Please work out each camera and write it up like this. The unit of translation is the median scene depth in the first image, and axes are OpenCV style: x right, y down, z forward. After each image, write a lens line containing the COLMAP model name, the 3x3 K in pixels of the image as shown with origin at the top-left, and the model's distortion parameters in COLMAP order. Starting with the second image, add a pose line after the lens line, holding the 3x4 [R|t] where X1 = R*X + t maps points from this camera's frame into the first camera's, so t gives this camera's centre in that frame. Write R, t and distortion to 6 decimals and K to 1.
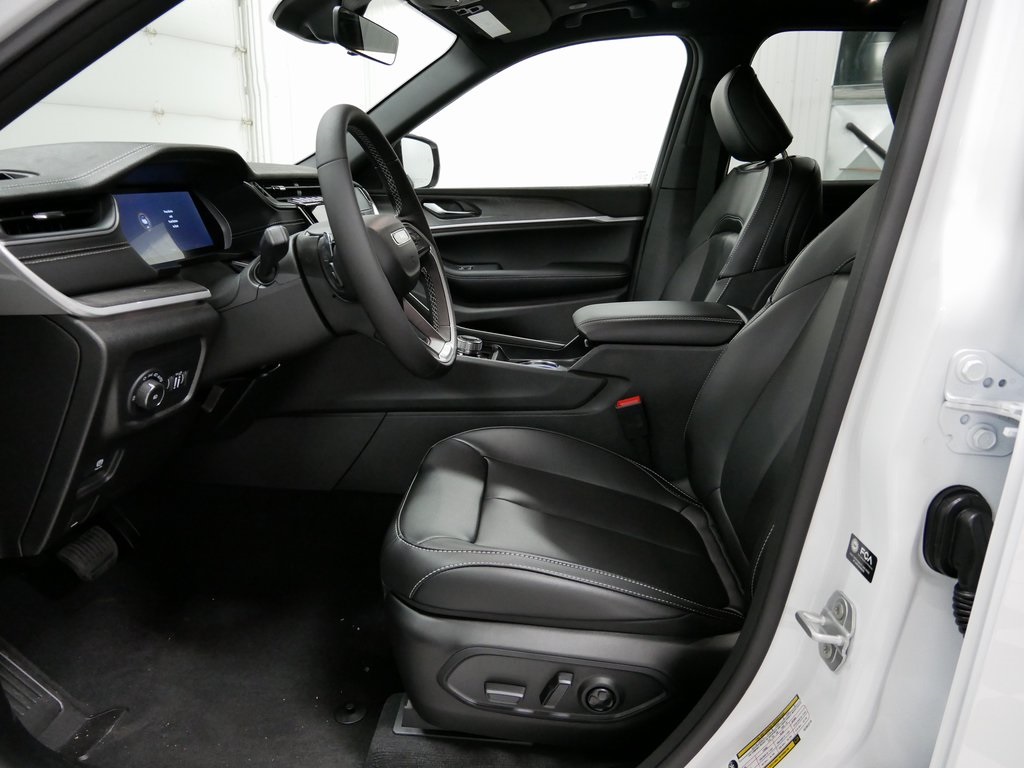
lens RADIAL K [[720.8, 0, 512.0], [0, 720.8, 384.0], [0, 0, 1]] dist [-0.037588, 0.006451]
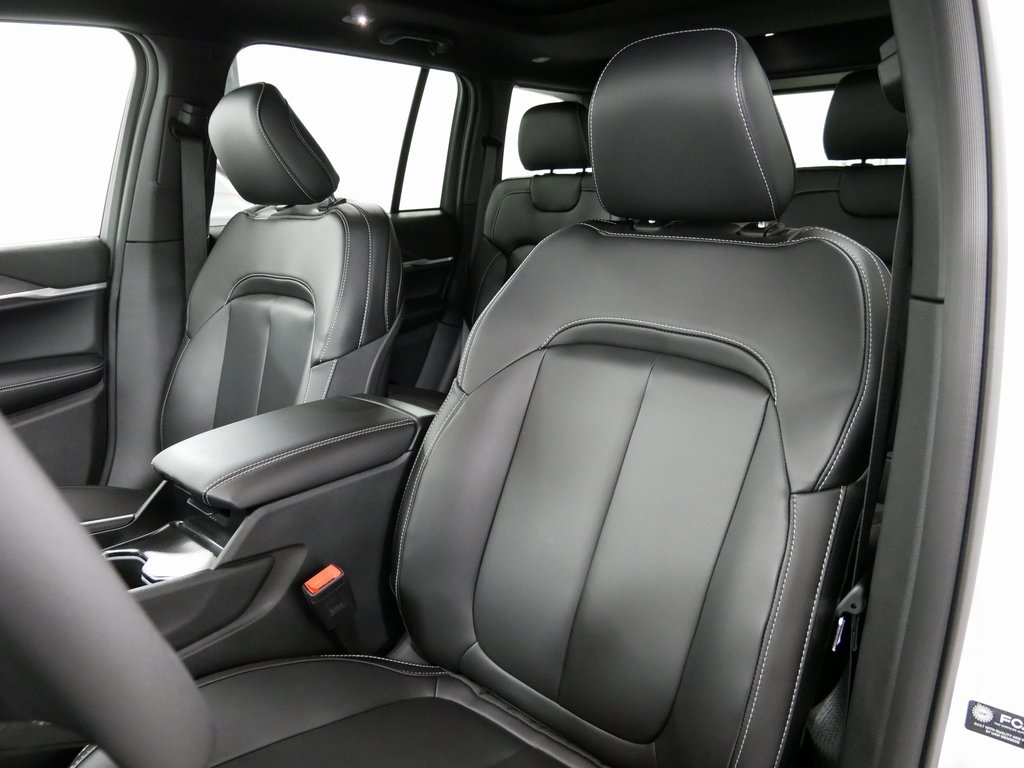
lens RADIAL K [[720.8, 0, 512.0], [0, 720.8, 384.0], [0, 0, 1]] dist [-0.037588, 0.006451]
pose [[0.623624, -0.204718, 0.754443, -0.133139], [0.225394, 0.971202, 0.077224, -0.110896], [-0.748526, 0.121888, 0.651807, 0.279580]]
